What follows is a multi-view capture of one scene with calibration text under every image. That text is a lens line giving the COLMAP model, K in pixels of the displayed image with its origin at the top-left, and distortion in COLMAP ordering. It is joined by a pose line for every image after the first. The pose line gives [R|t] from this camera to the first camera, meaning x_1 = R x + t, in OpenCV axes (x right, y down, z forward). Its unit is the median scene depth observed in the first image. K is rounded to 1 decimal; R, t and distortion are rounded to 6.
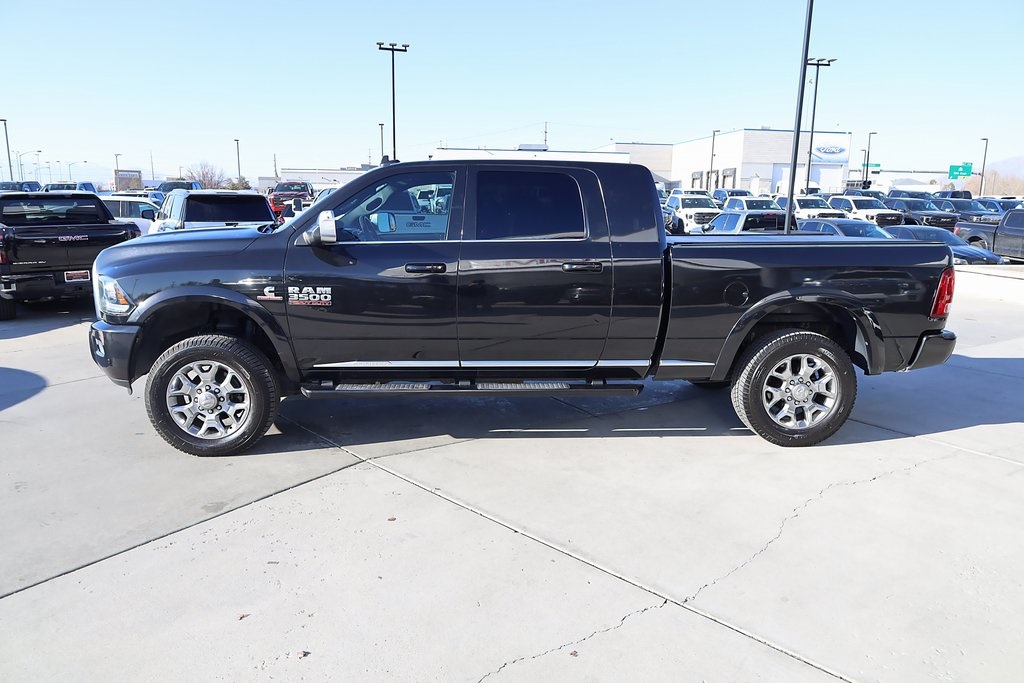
lens RADIAL K [[702.5, 0, 512.0], [0, 702.5, 341.5], [0, 0, 1]] dist [-0.009951, -0.001504]
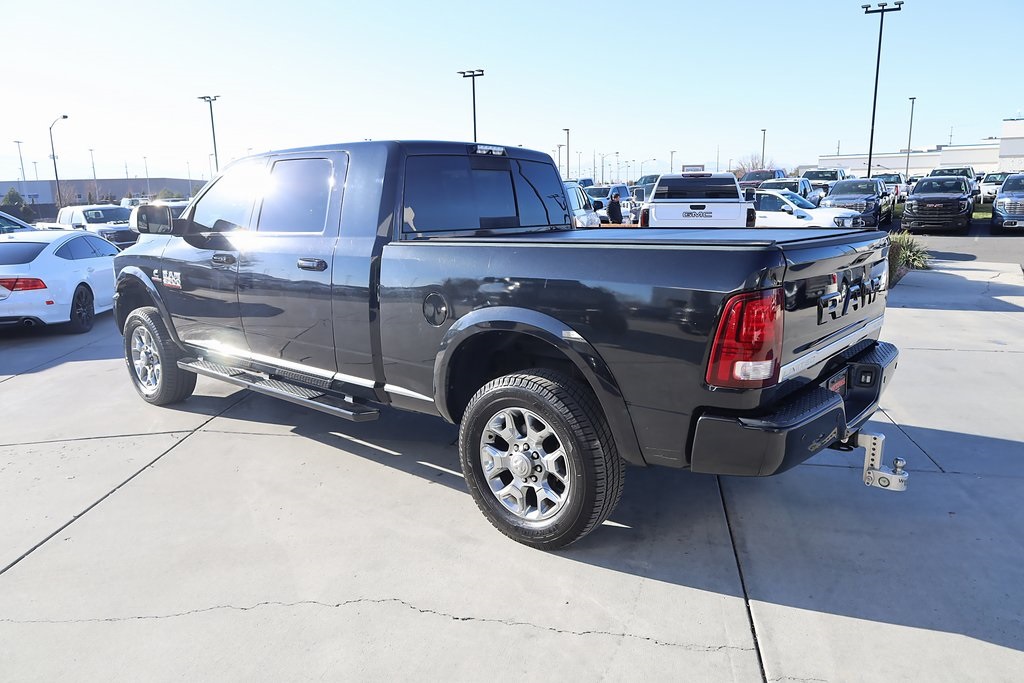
lens RADIAL K [[702.5, 0, 512.0], [0, 702.5, 341.5], [0, 0, 1]] dist [-0.009951, -0.001504]
pose [[0.729825, 0.115750, -0.673764, 0.830385], [-0.106590, 0.992775, 0.055097, -0.078773], [0.675273, 0.031605, 0.736890, 0.491733]]
